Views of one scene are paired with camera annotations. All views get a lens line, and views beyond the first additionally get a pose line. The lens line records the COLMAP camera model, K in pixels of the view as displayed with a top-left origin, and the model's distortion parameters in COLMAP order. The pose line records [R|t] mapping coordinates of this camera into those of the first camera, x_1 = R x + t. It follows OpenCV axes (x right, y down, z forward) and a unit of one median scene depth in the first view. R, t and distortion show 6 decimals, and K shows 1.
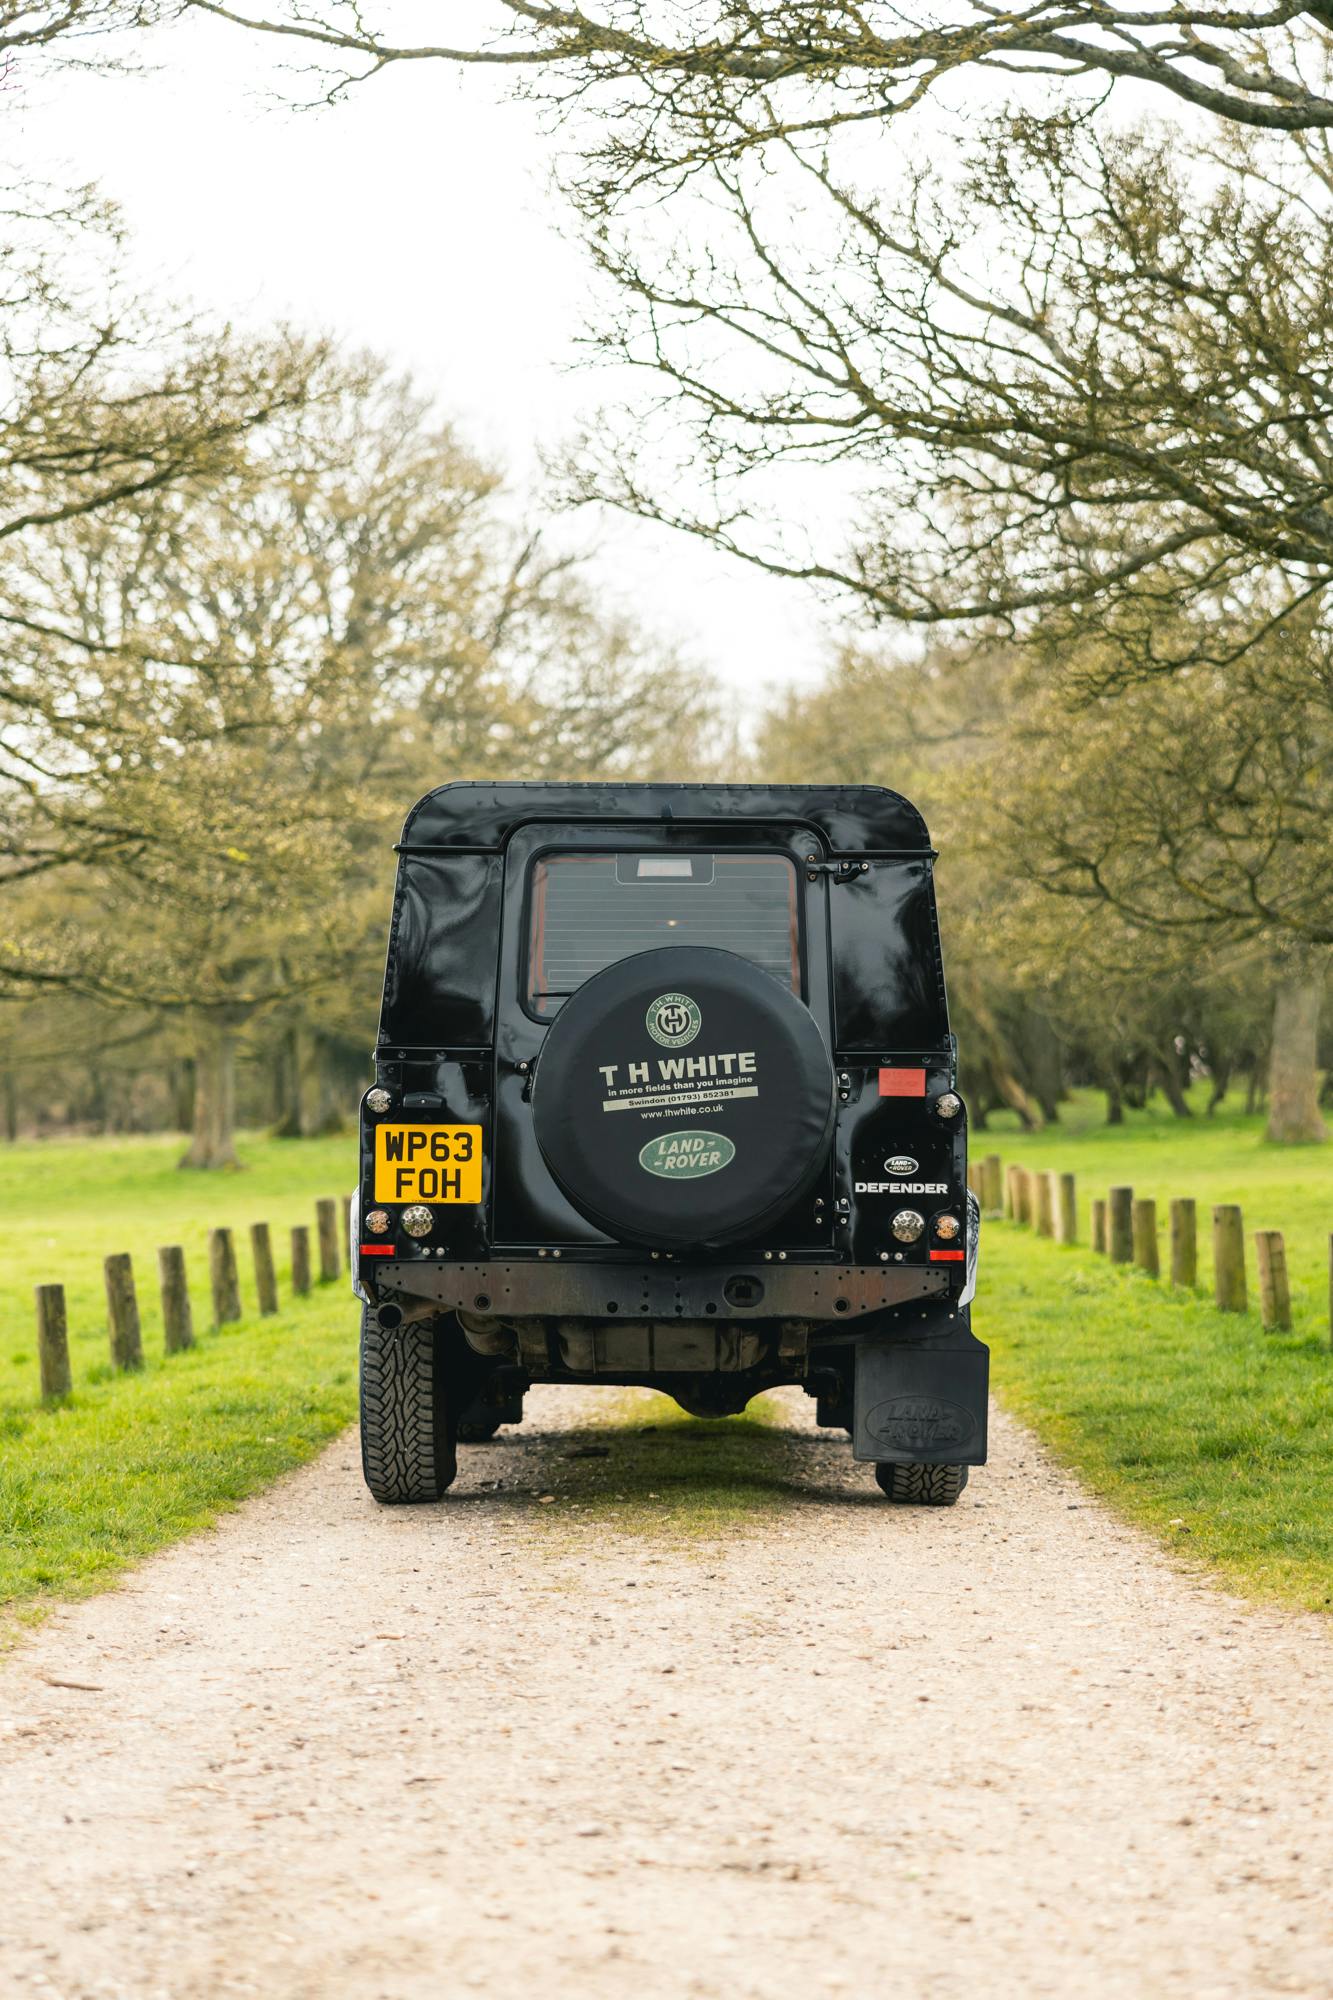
lens RADIAL K [[5318.9, 0, 666.5], [0, 5318.9, 1000.0], [0, 0, 1]] dist [0.073991, -0.401784]
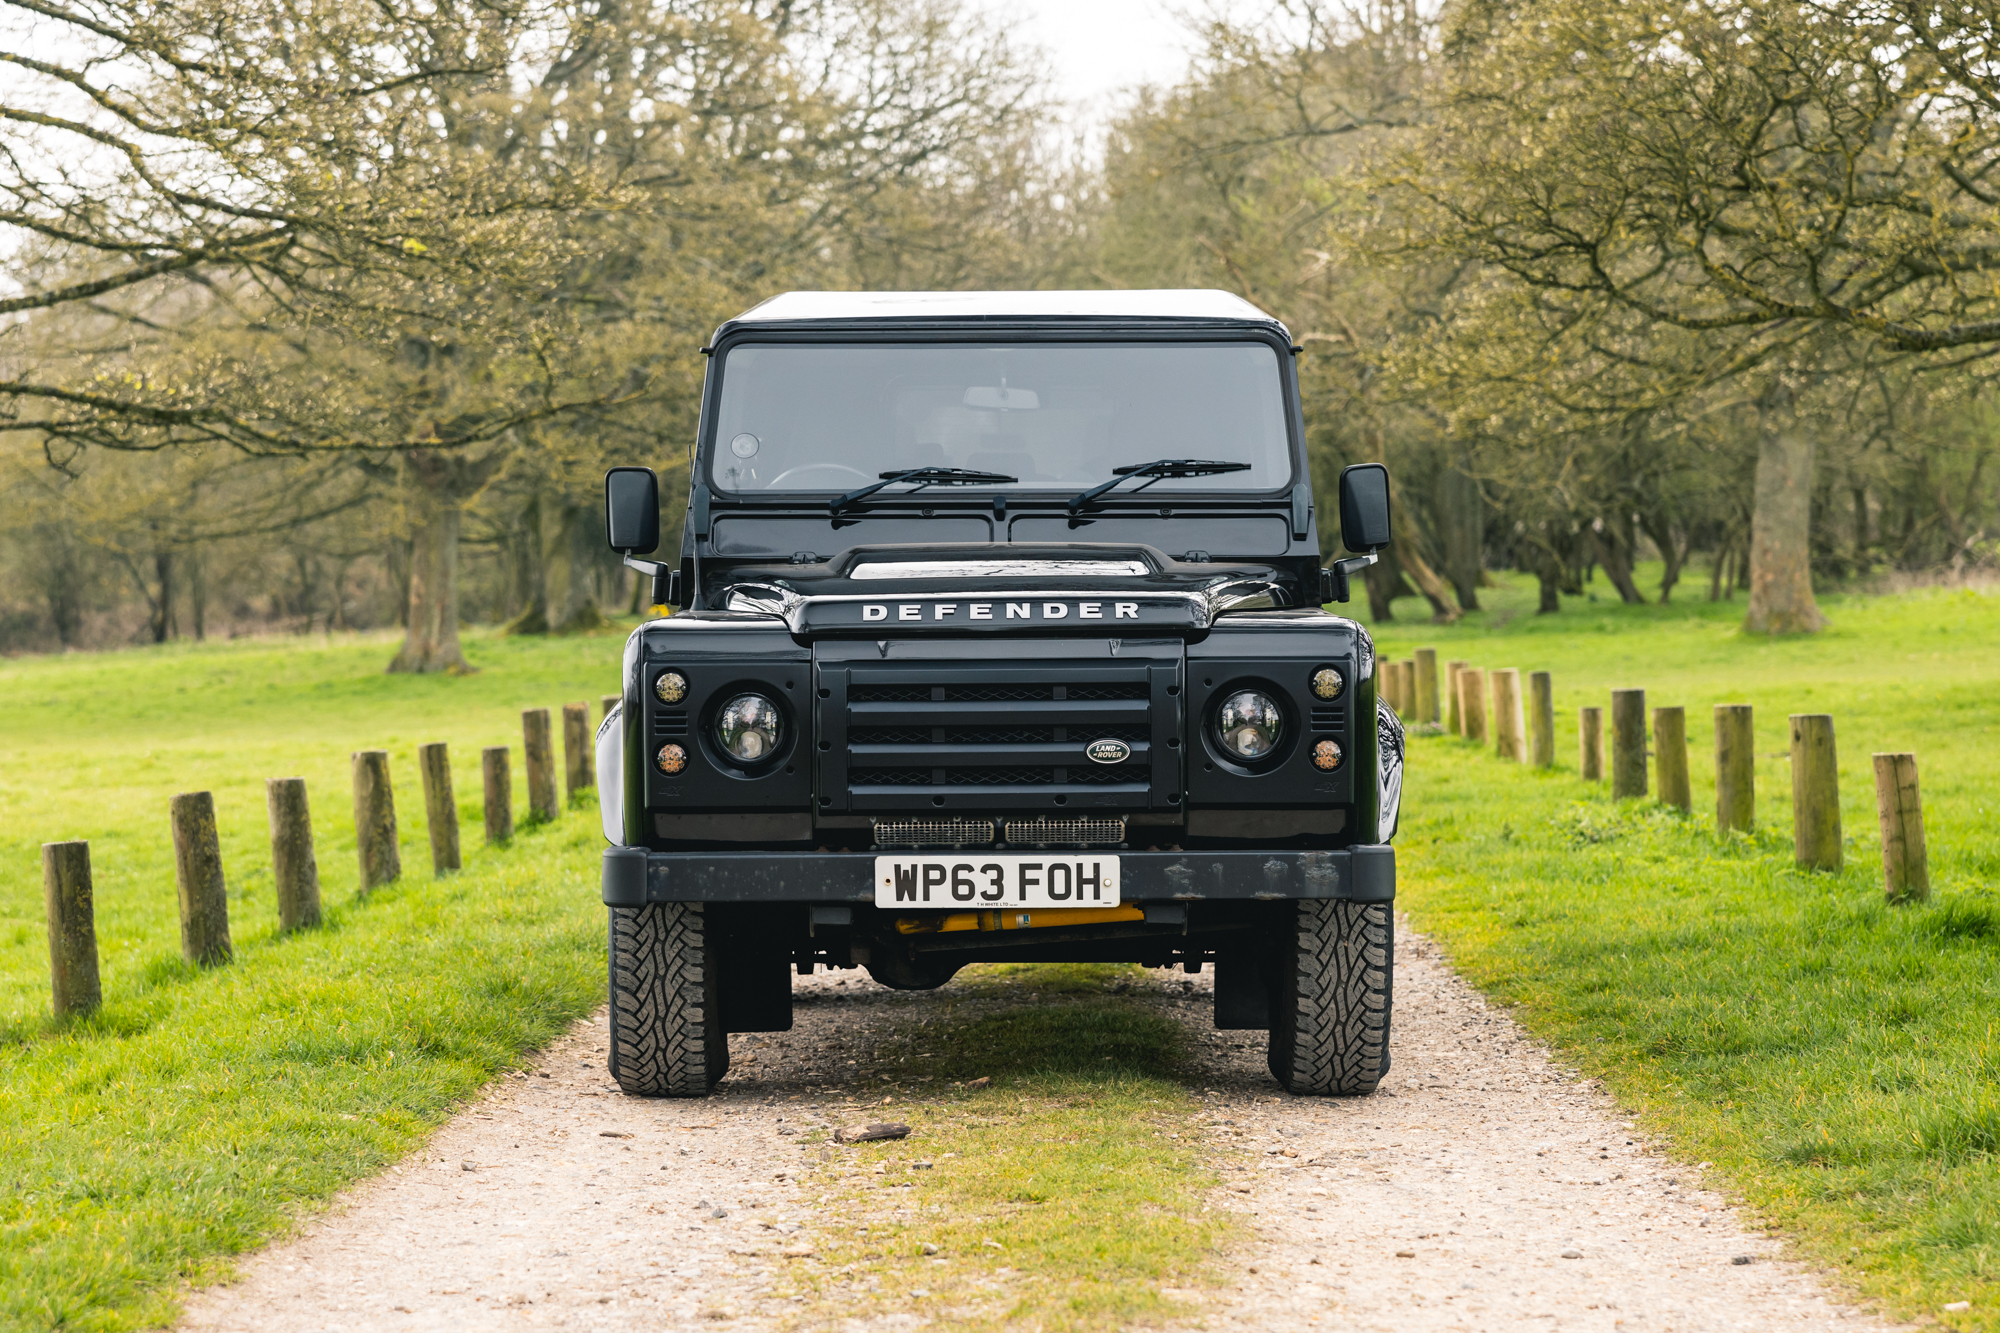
lens RADIAL K [[5318.9, 0, 1008.5], [0, 5318.9, 738.5], [0, 0, 1]] dist [0.073991, -0.401784]
pose [[0.999987, -0.003673, 0.003429, -0.001120], [0.003520, 0.999048, 0.043492, 0.008195], [-0.003585, -0.043480, 0.999048, 0.227723]]
